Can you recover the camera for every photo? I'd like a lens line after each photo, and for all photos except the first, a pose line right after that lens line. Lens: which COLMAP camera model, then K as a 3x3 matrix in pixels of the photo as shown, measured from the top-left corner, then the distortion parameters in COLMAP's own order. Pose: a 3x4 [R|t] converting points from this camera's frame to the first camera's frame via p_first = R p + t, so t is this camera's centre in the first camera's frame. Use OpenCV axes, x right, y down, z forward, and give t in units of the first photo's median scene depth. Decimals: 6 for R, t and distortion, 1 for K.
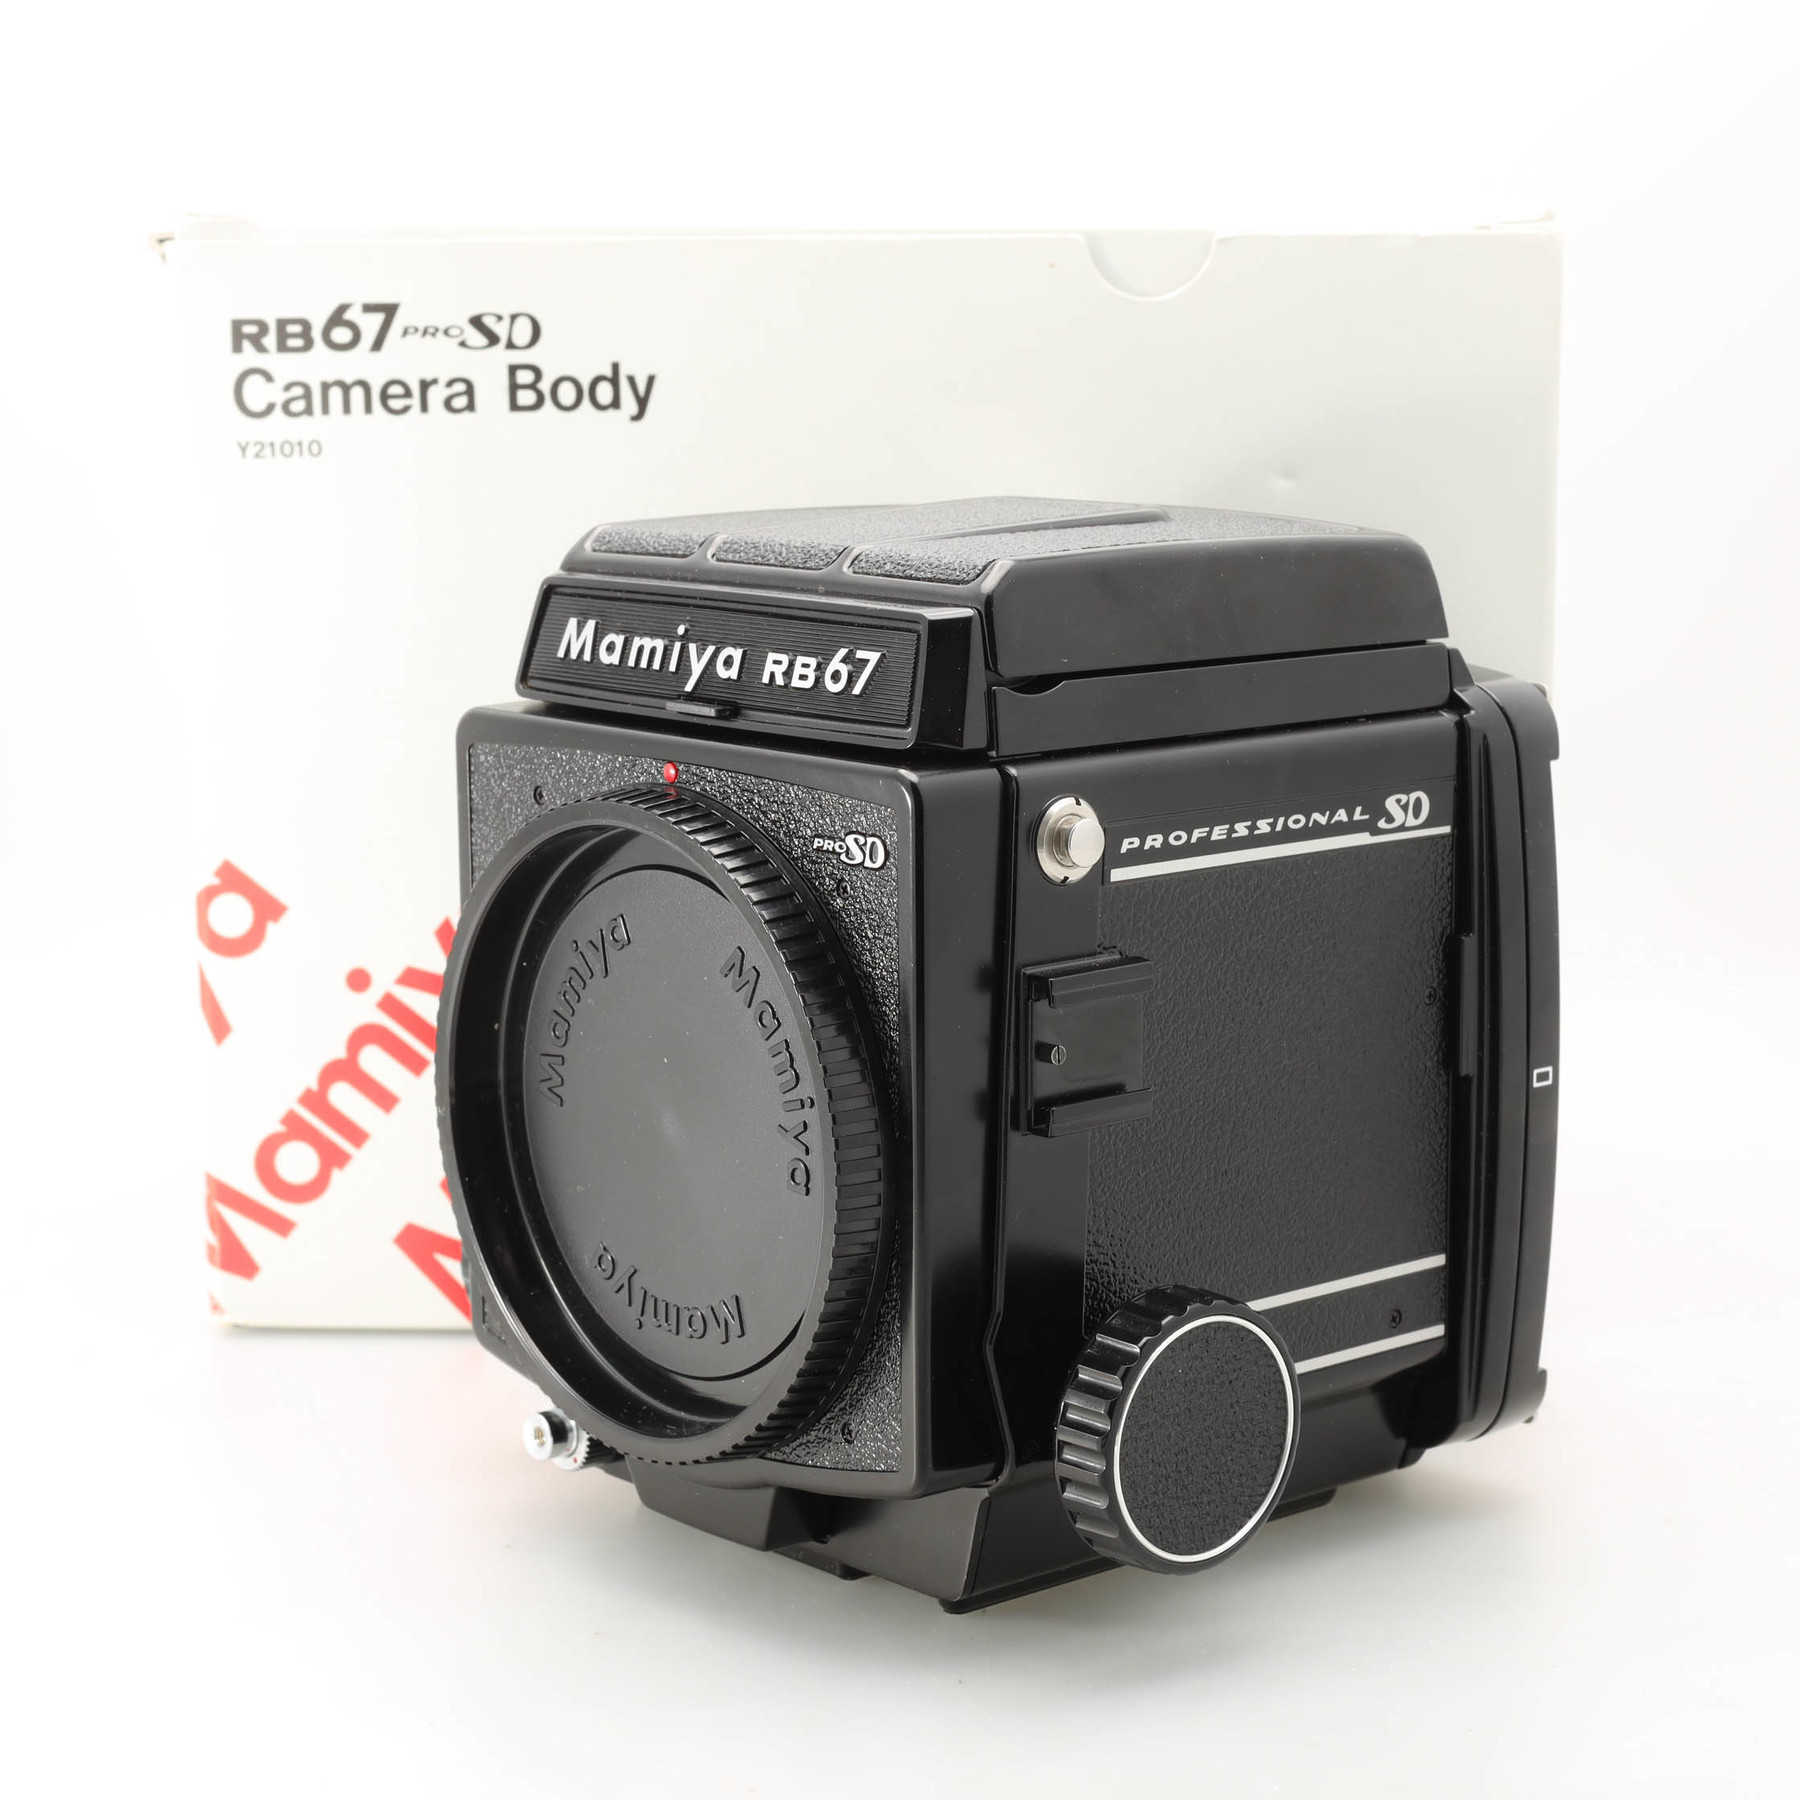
lens RADIAL K [[4057.1, 0, 901.3], [0, 4057.1, 895.3], [0, 0, 1]] dist [0.155407, 0.000000]
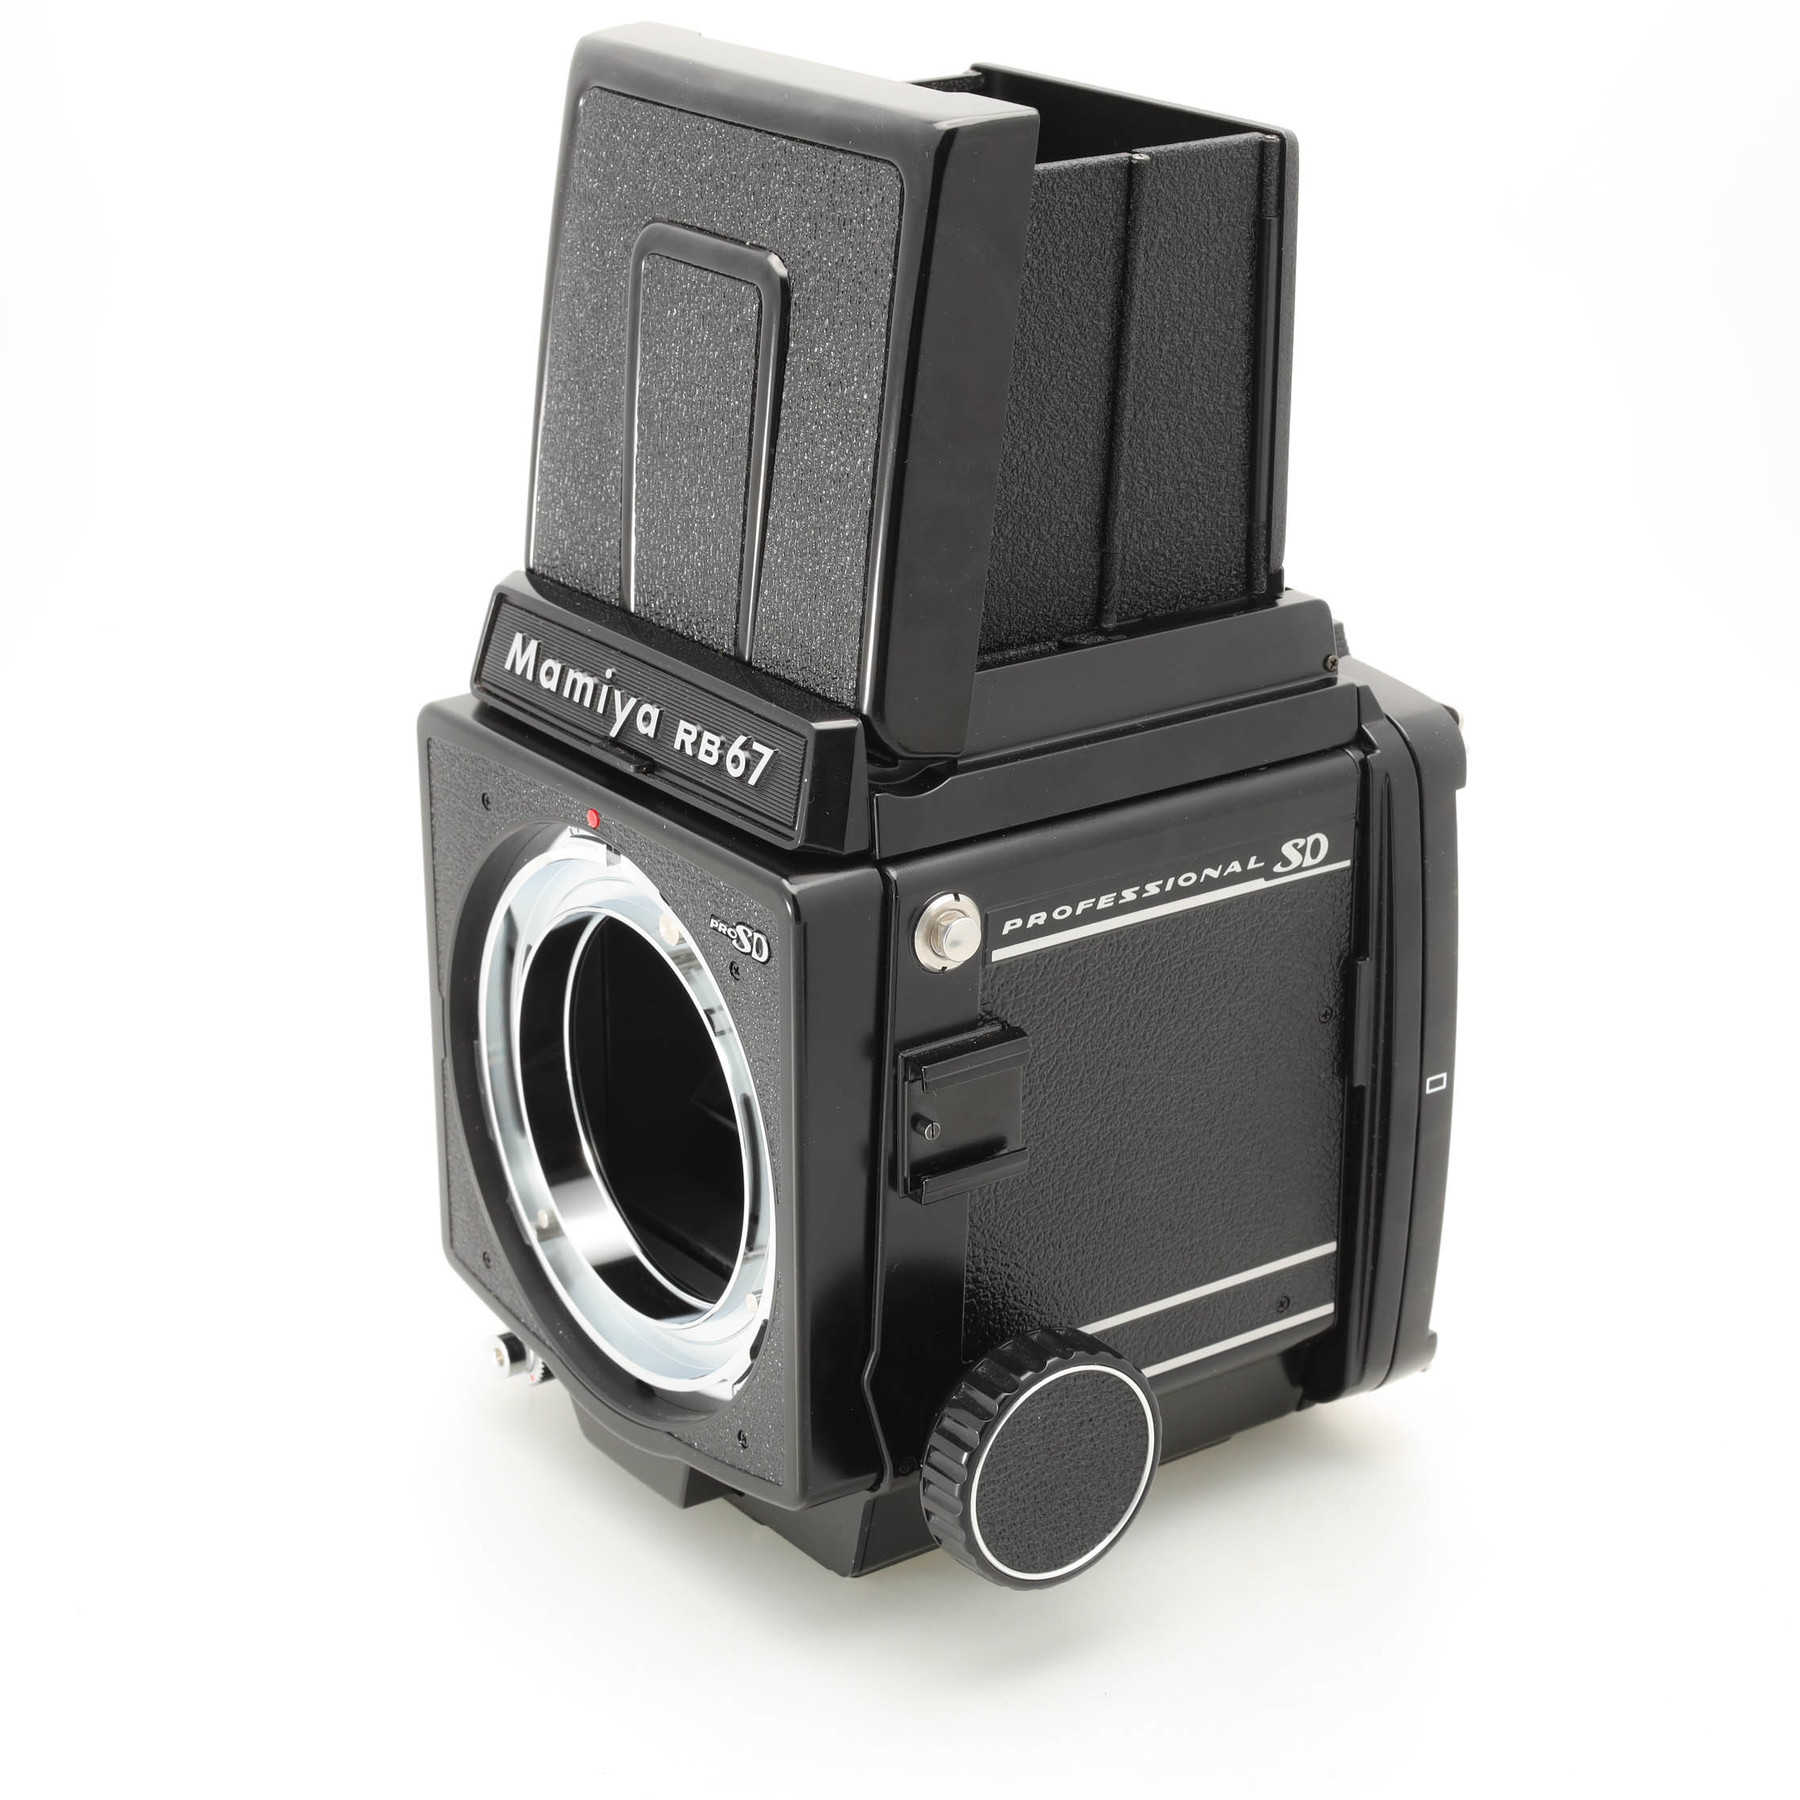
lens RADIAL K [[4057.1, 0, 900.9], [0, 4057.1, 896.3], [0, 0, 1]] dist [0.155407, 0.000000]
pose [[0.996341, 0.035535, -0.077729, 0.105217], [-0.019253, 0.979410, 0.200961, -0.222757], [0.083269, -0.198729, 0.976511, -0.029294]]
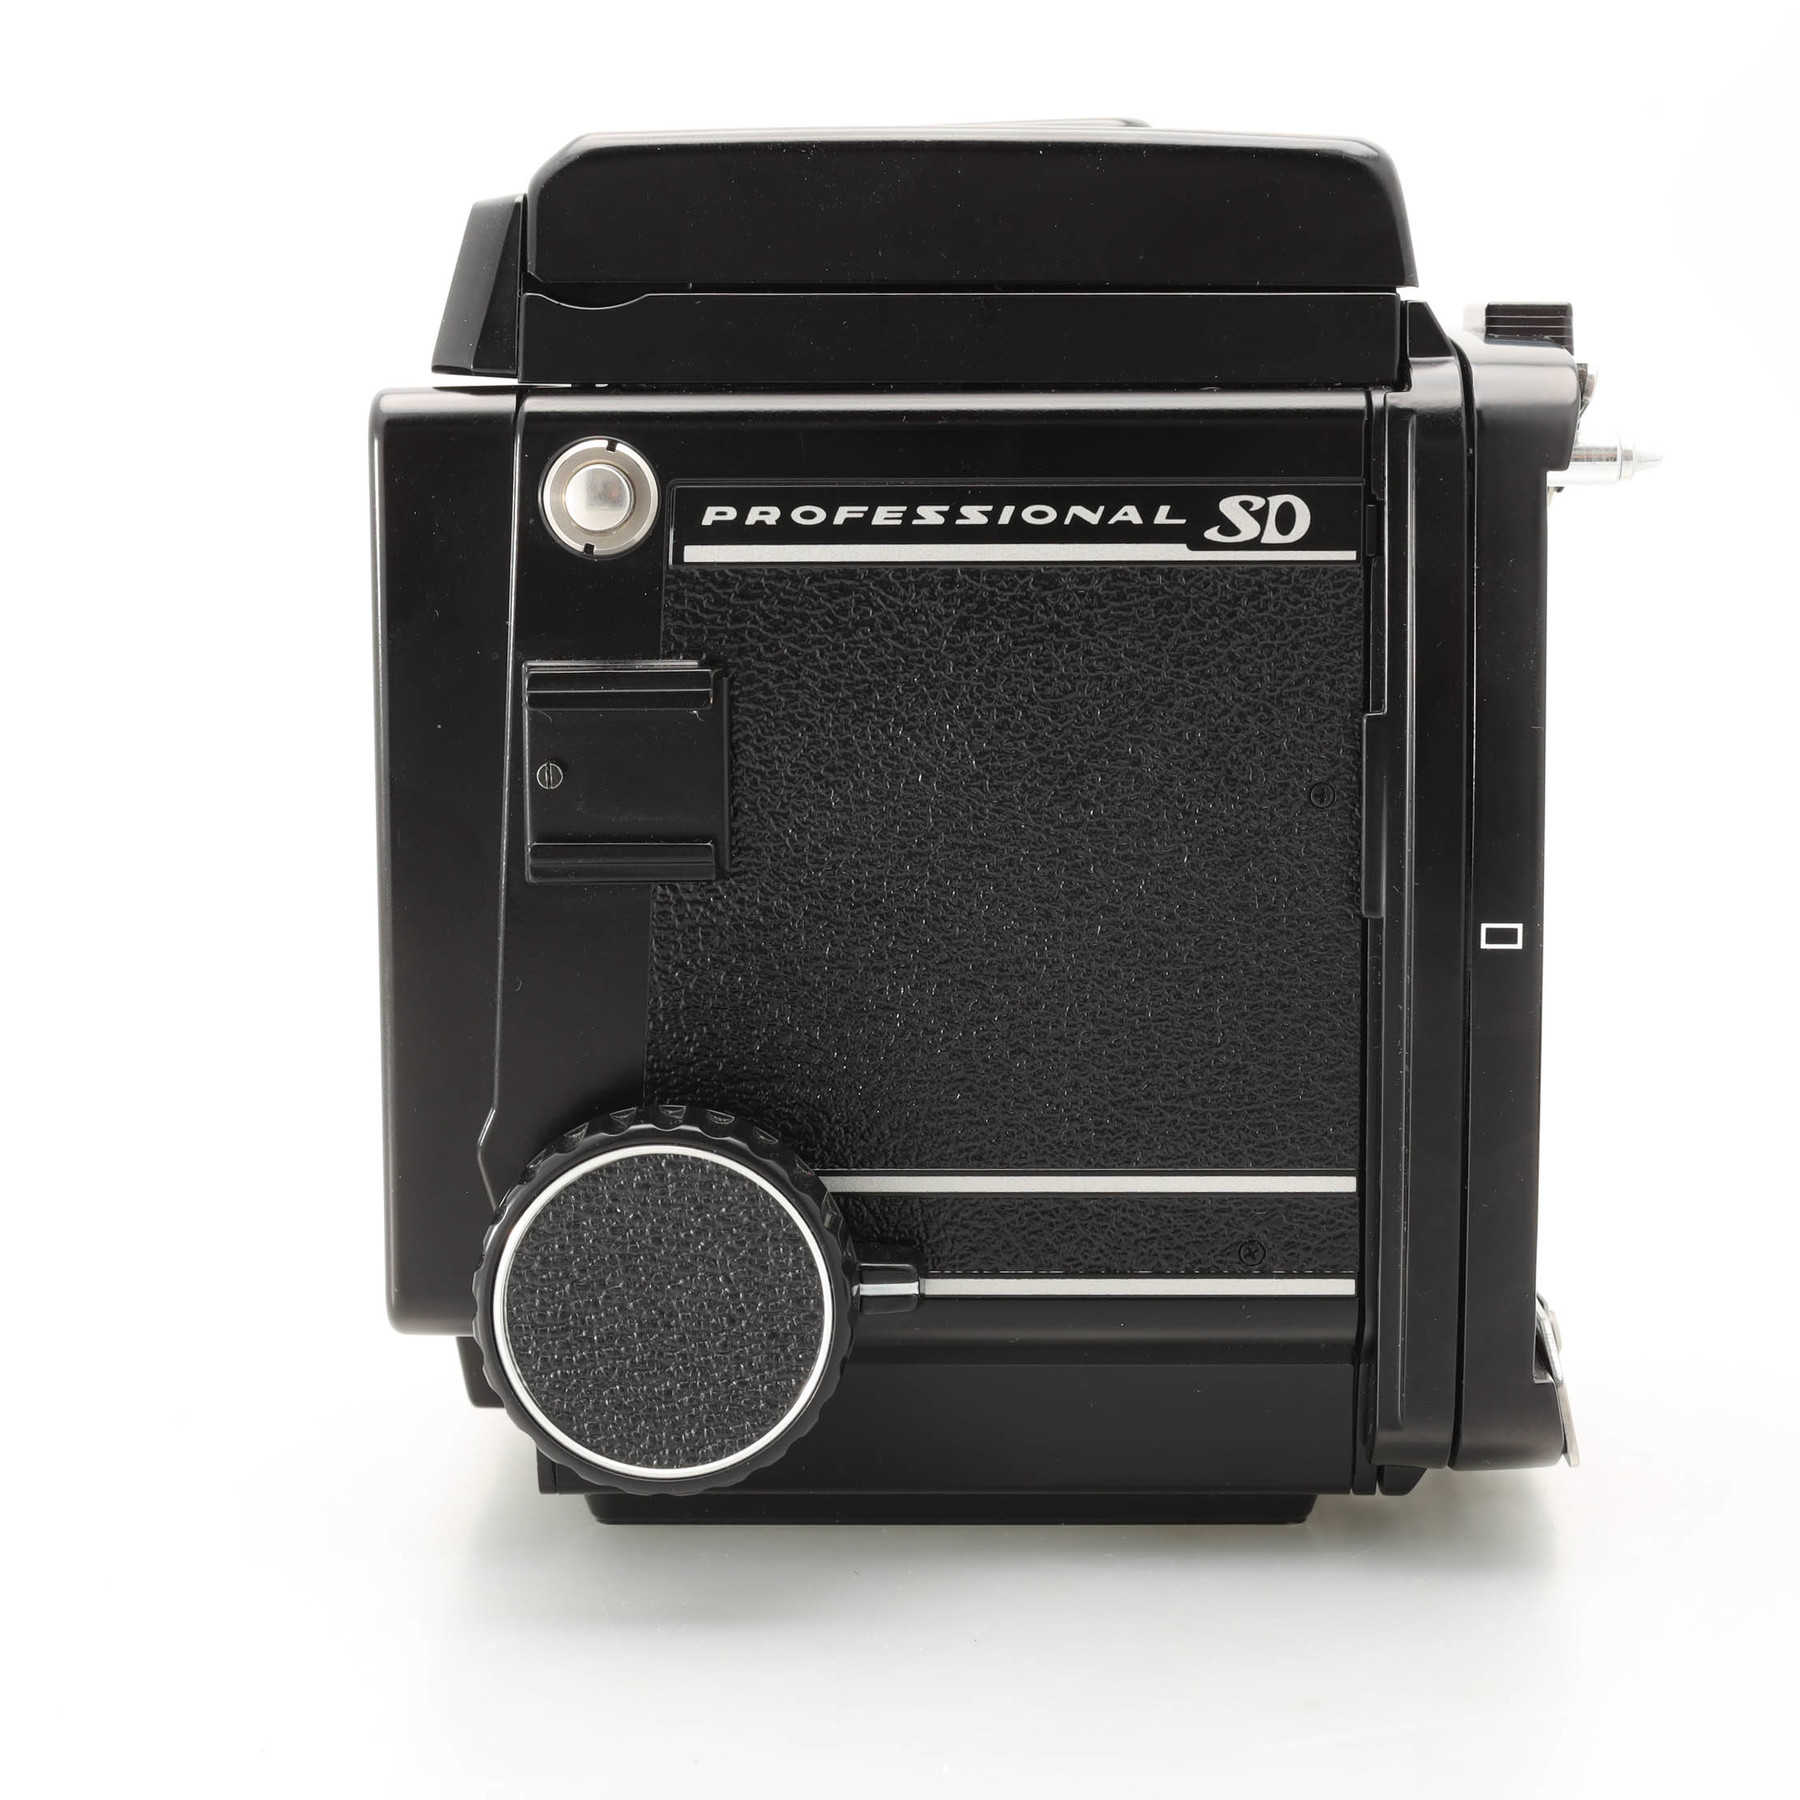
lens RADIAL K [[4057.1, 0, 897.9], [0, 4057.1, 901.2], [0, 0, 1]] dist [0.155407, 0.000000]
pose [[0.750830, 0.075845, -0.656127, 0.554989], [-0.108149, 0.994095, -0.008846, 0.058827], [0.651581, 0.077601, 0.754599, 0.446718]]
